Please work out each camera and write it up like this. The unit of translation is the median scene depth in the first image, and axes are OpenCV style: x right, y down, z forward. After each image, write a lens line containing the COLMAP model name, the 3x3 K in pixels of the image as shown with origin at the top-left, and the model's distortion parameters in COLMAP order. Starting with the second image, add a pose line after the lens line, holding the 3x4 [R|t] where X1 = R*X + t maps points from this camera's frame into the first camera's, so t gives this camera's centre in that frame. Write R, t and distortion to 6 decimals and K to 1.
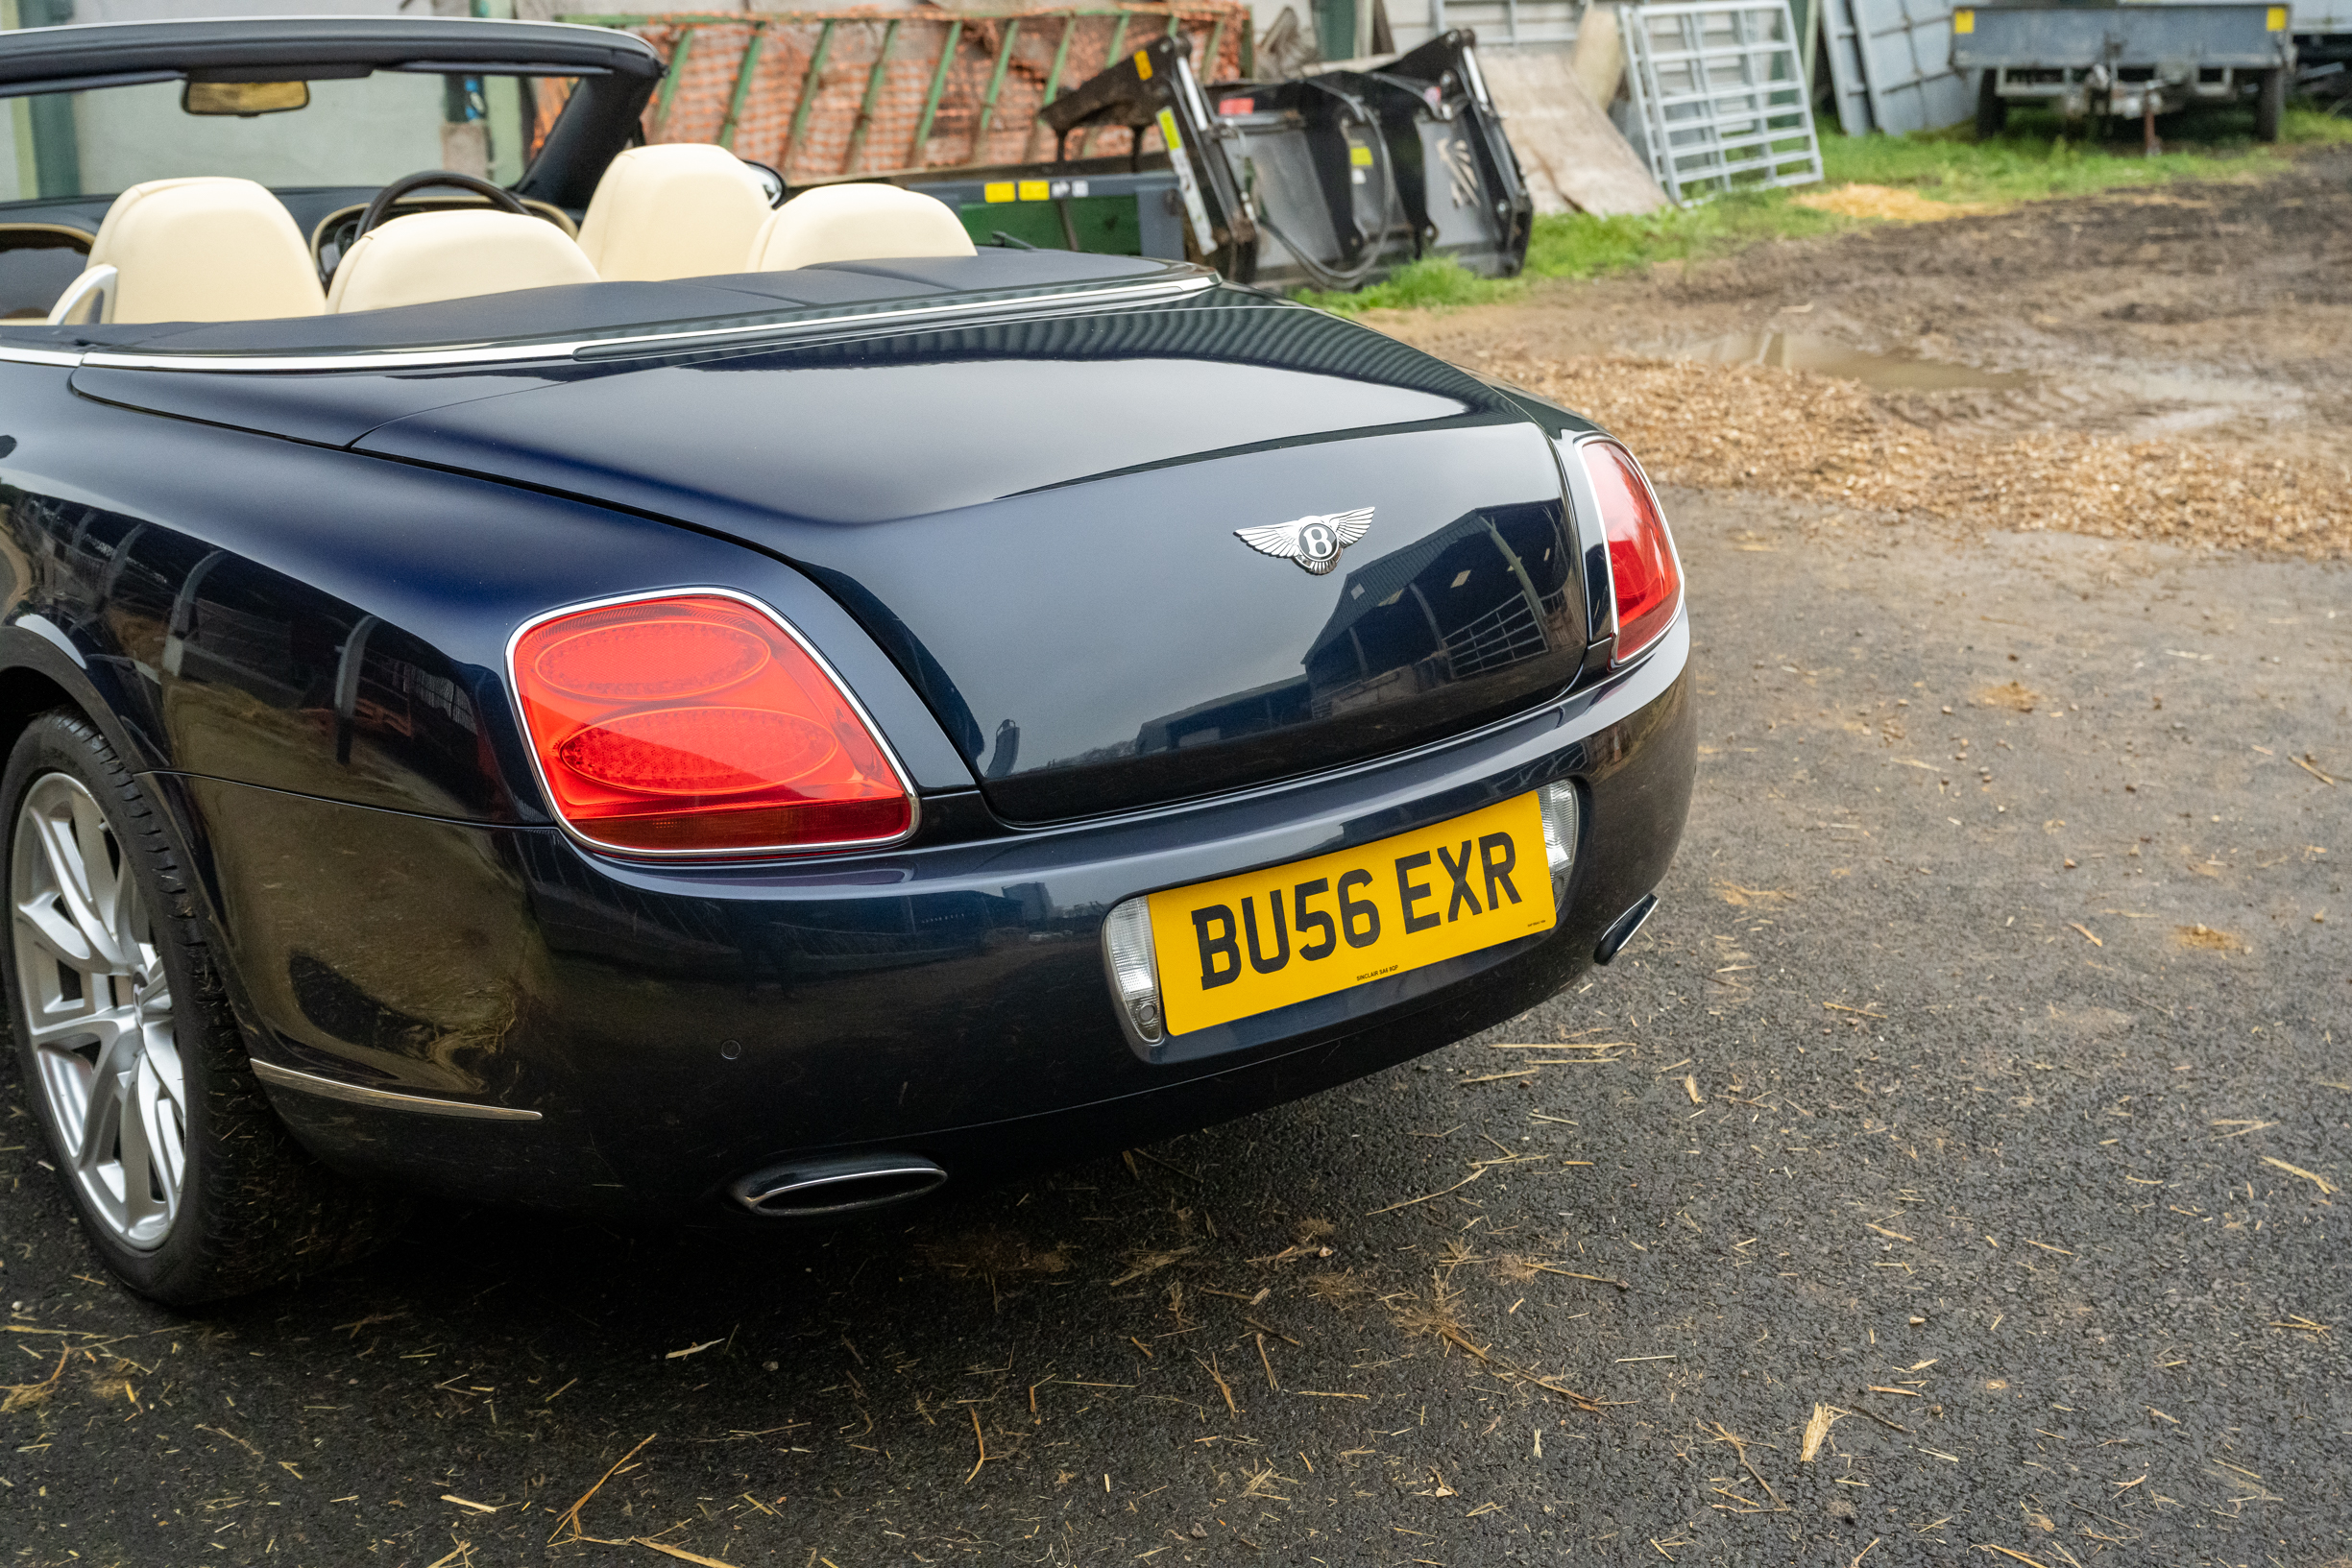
lens RADIAL K [[2759.7, 0, 1165.2], [0, 2759.7, 785.2], [0, 0, 1]] dist [-0.004044, 0.016707]
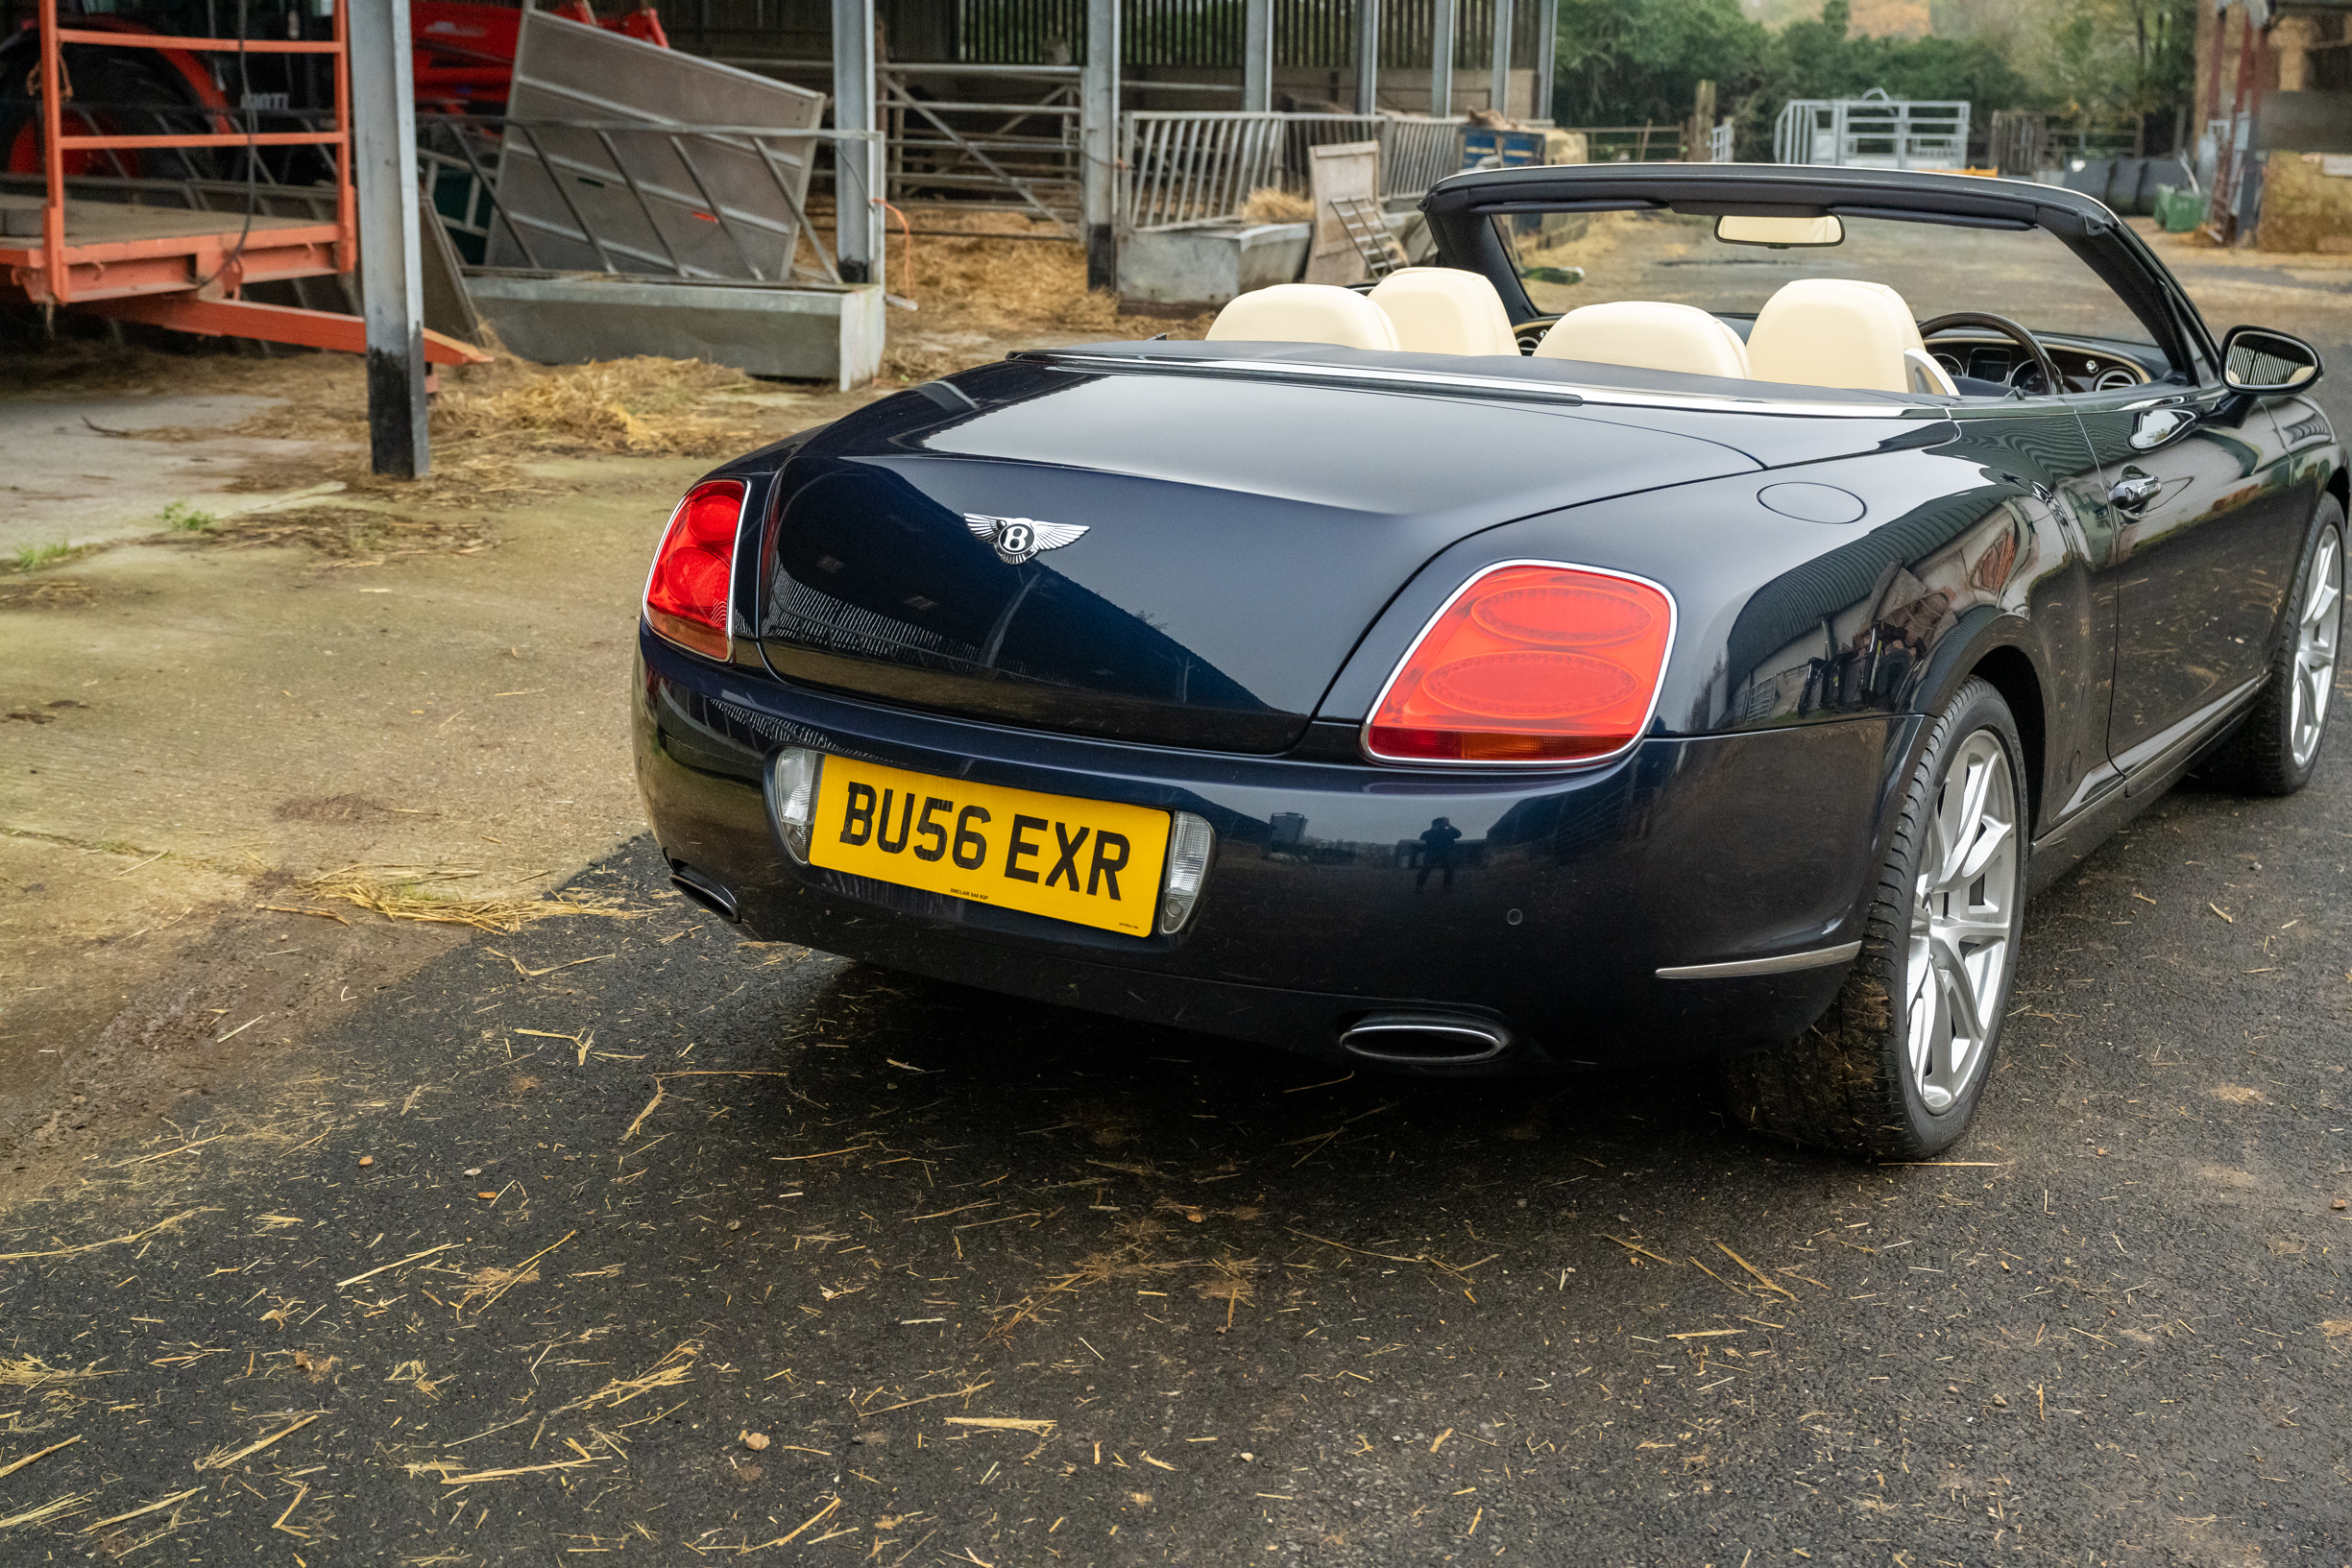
lens RADIAL K [[2759.7, 0, 1165.2], [0, 2759.7, 785.2], [0, 0, 1]] dist [-0.004044, 0.016707]
pose [[0.319467, 0.225139, -0.920464, 1.191710], [-0.298145, 0.945915, 0.127886, -0.155666], [0.899472, 0.233576, 0.369313, 0.608966]]
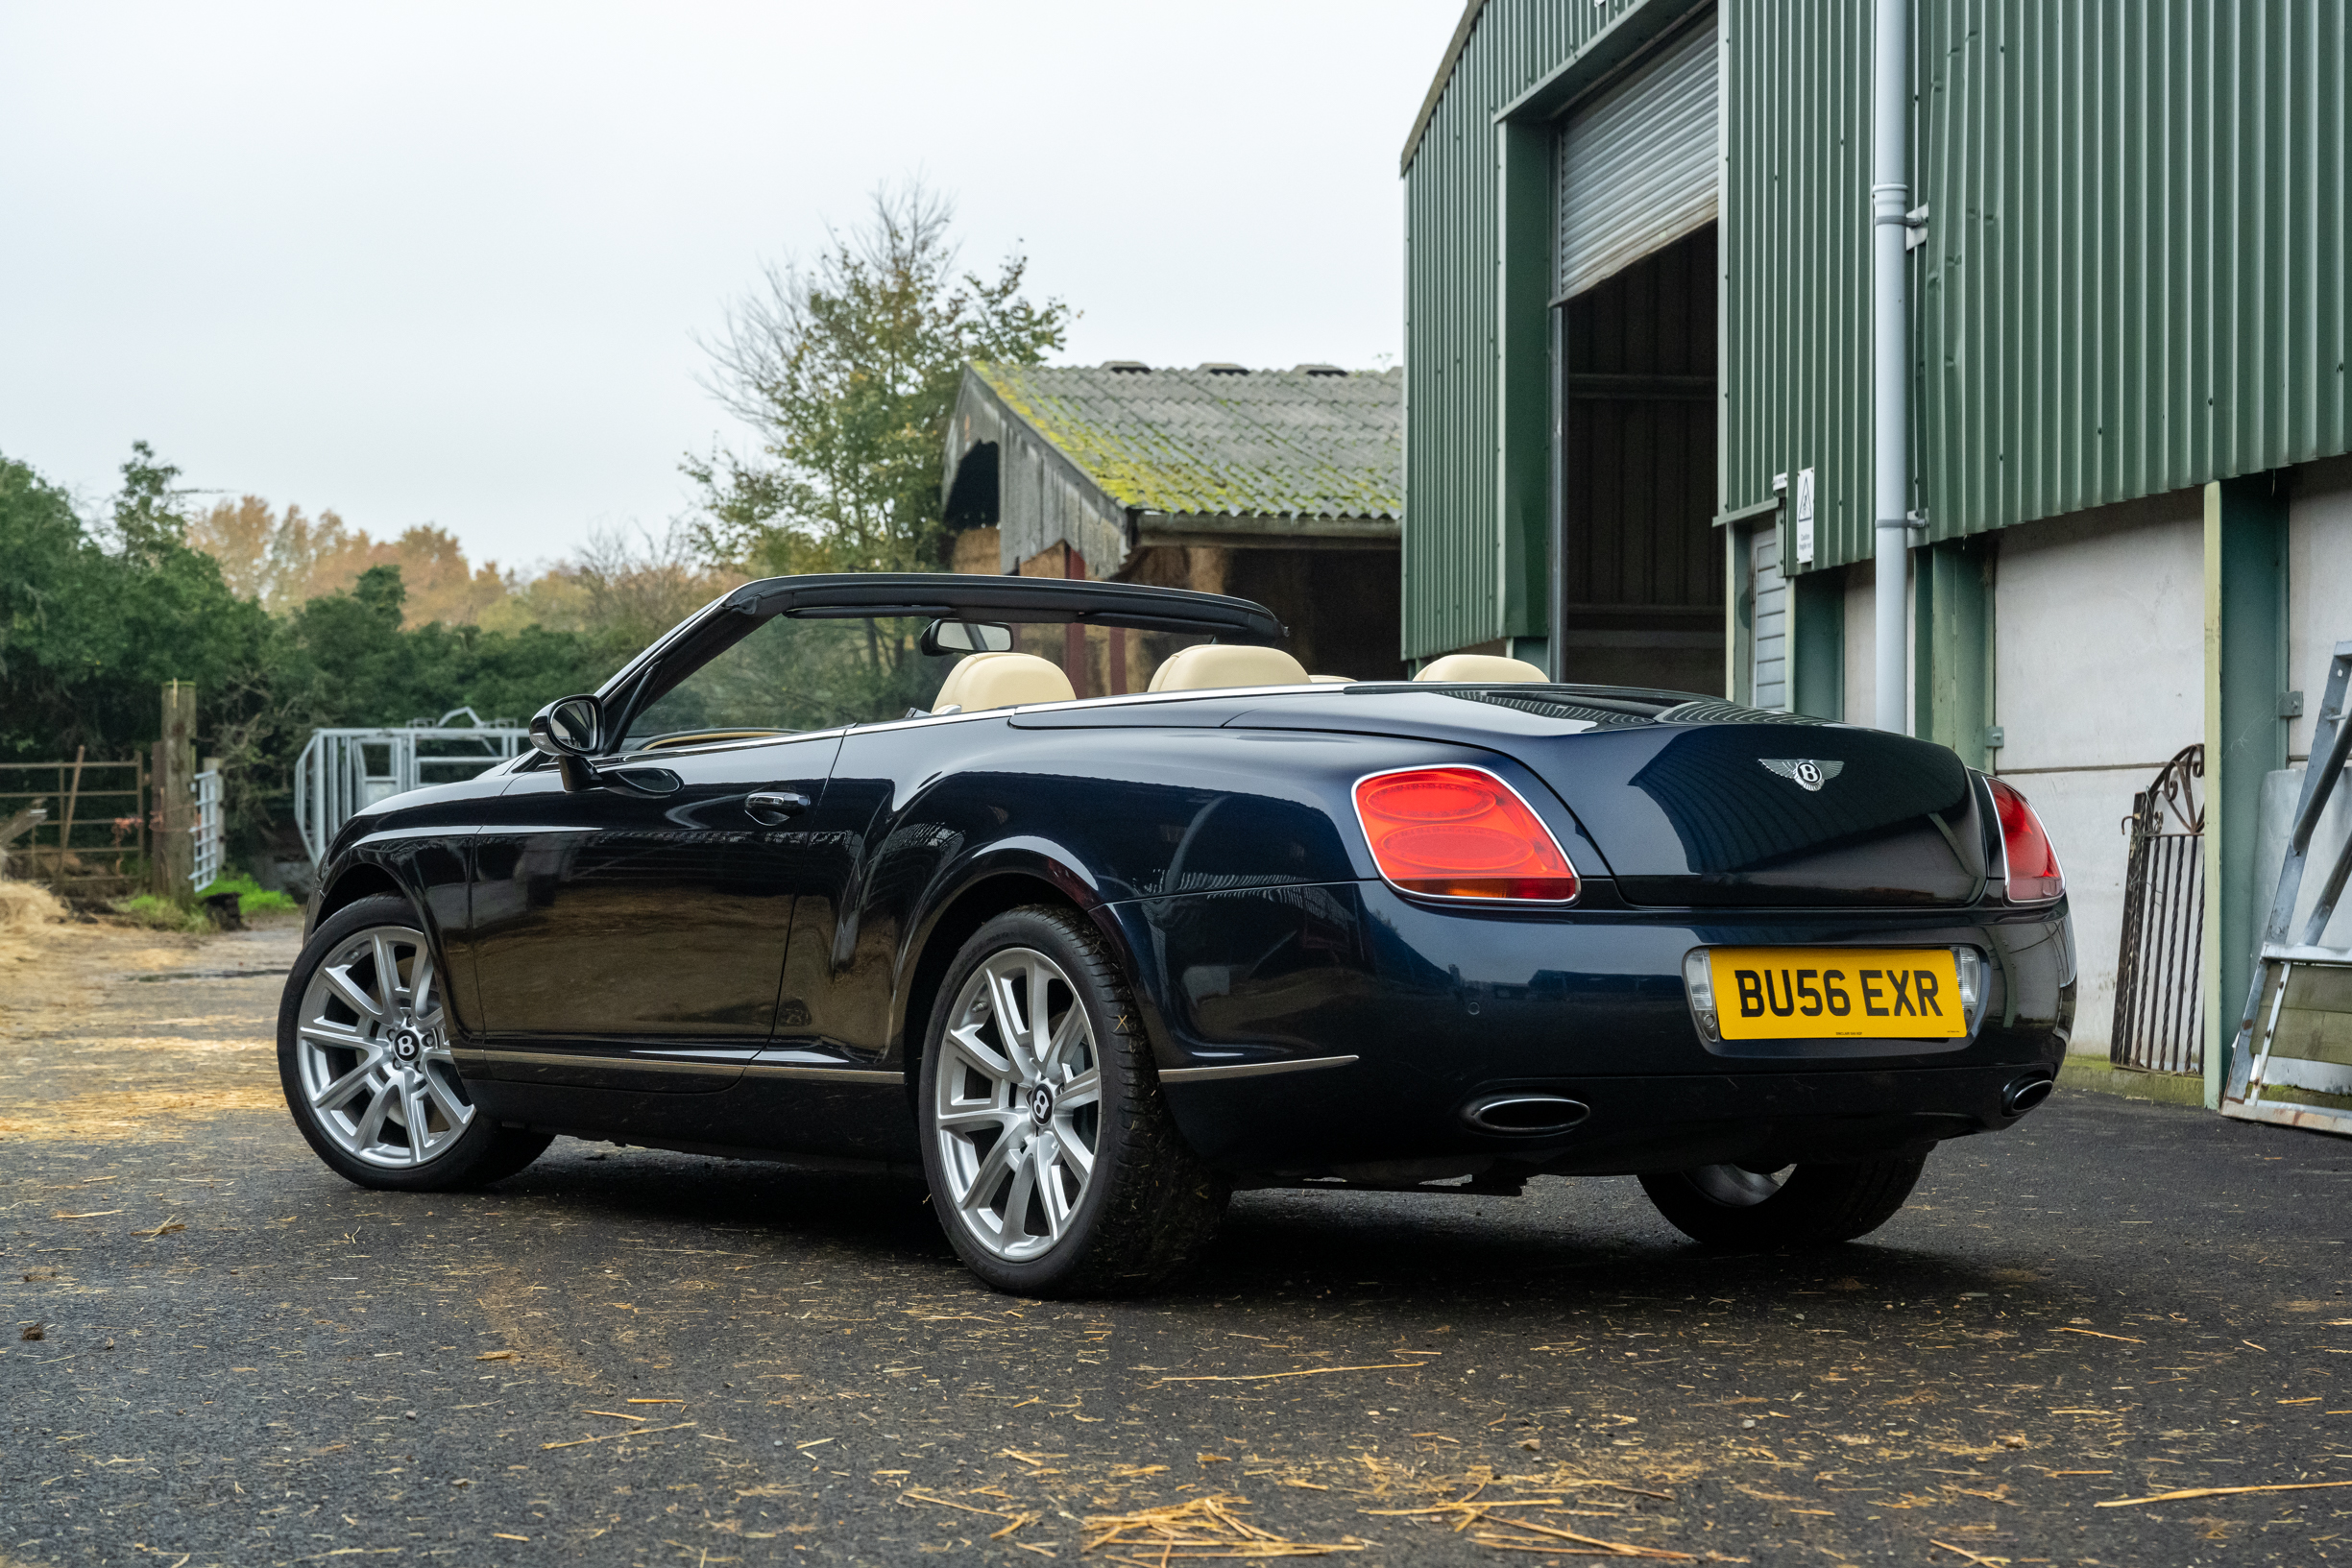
lens RADIAL K [[4448.8, 0, 1165.1], [0, 4448.8, 788.1], [0, 0, 1]] dist [-0.038966, 0.306825]
pose [[0.675553, -0.011360, -0.737224, -0.454104], [-0.218510, 0.951878, -0.214899, -0.171464], [0.704189, 0.306267, 0.640561, 1.407842]]
